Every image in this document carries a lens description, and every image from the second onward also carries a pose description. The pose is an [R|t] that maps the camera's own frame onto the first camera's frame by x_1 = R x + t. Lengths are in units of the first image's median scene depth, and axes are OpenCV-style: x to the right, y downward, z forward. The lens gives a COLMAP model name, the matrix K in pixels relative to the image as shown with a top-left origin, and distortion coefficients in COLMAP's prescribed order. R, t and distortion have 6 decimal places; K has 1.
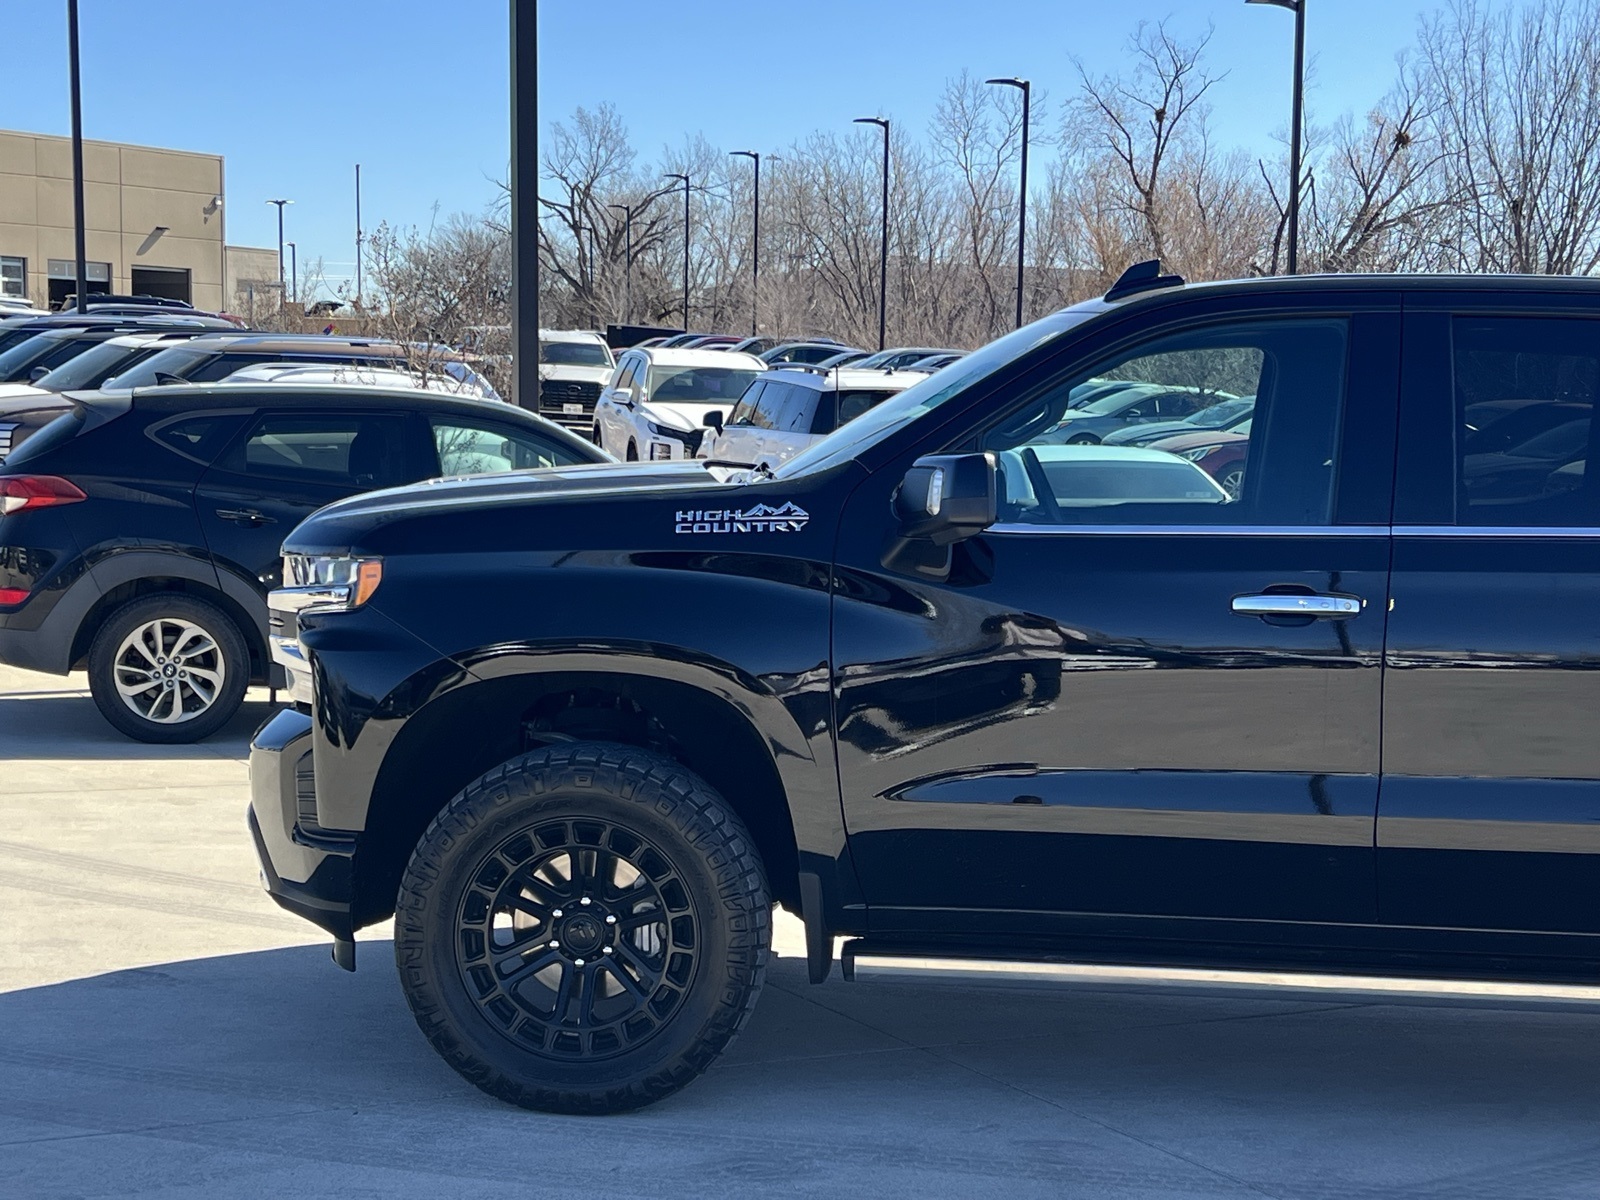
lens RADIAL K [[2400.7, 0, 785.9], [0, 2400.7, 603.5], [0, 0, 1]] dist [0.214388, -0.852113]
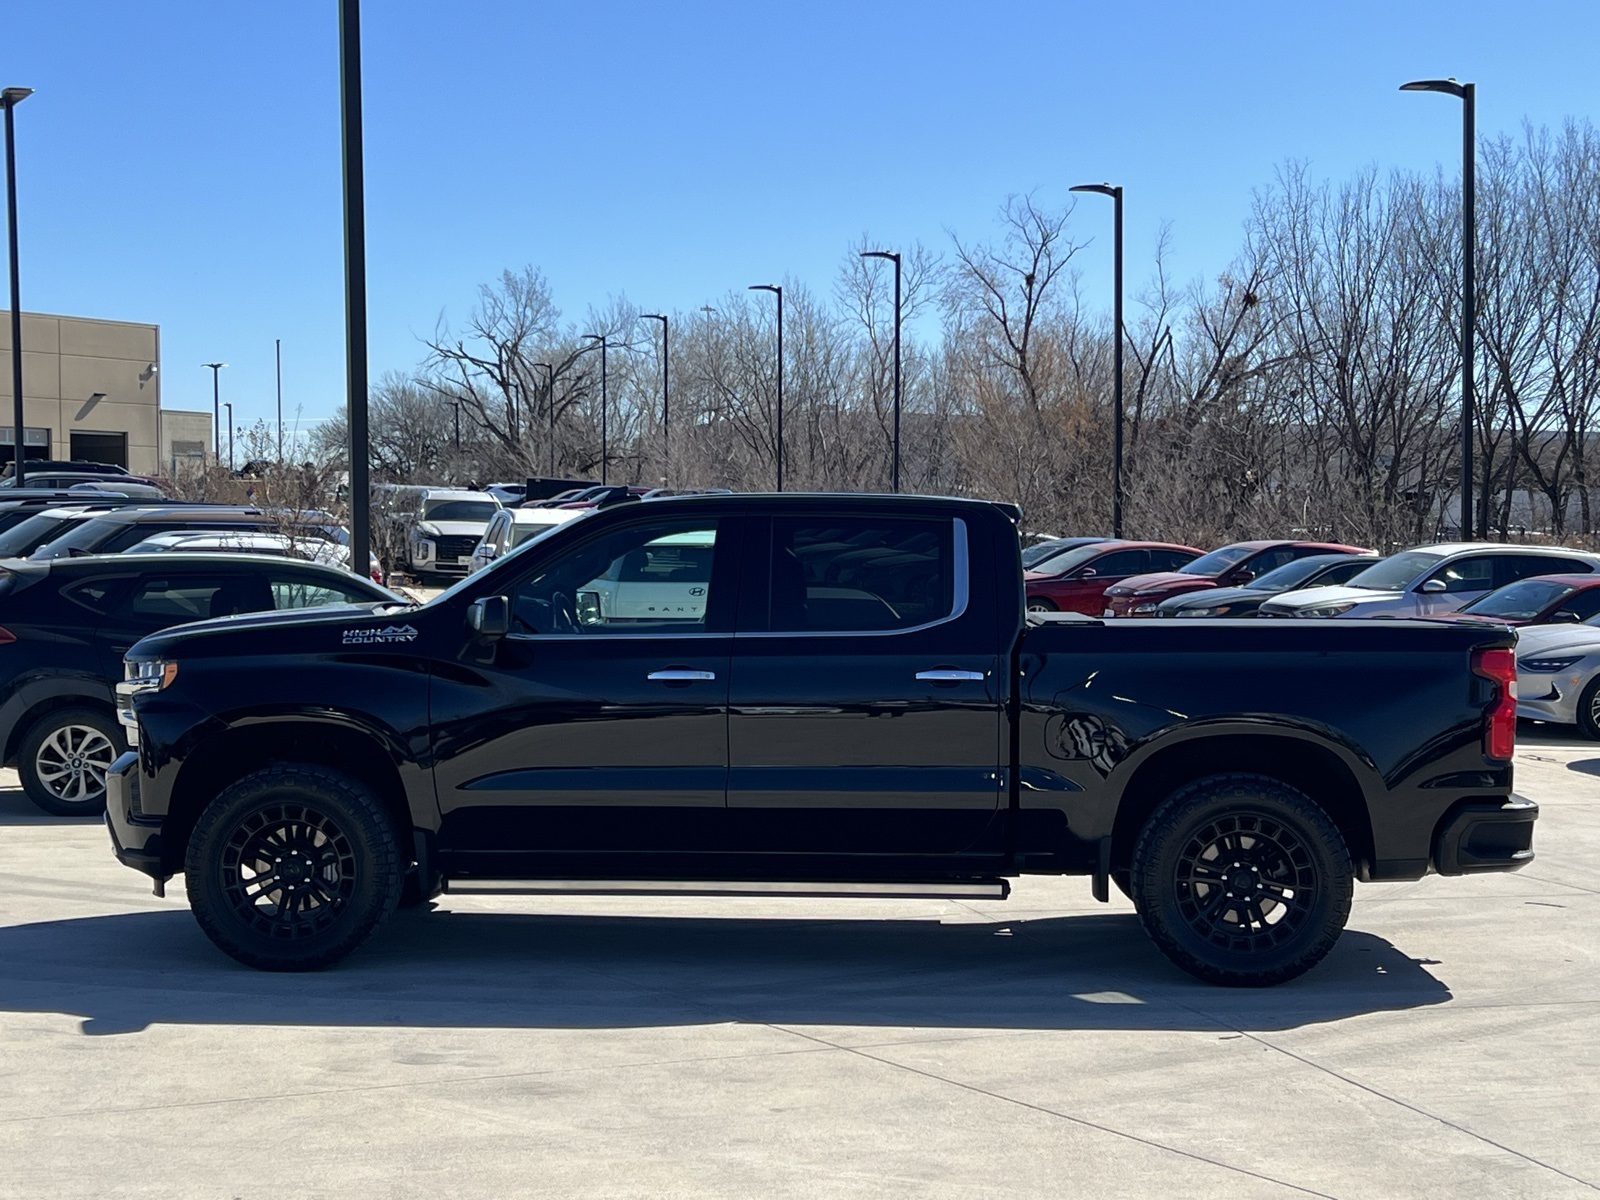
lens RADIAL K [[2400.7, 0, 785.9], [0, 2400.7, 603.5], [0, 0, 1]] dist [0.214388, -0.852113]
pose [[0.999593, -0.017742, 0.022320, 0.048074], [0.019037, 0.998065, -0.059192, 0.010582], [-0.021227, 0.059593, 0.997997, -0.158003]]
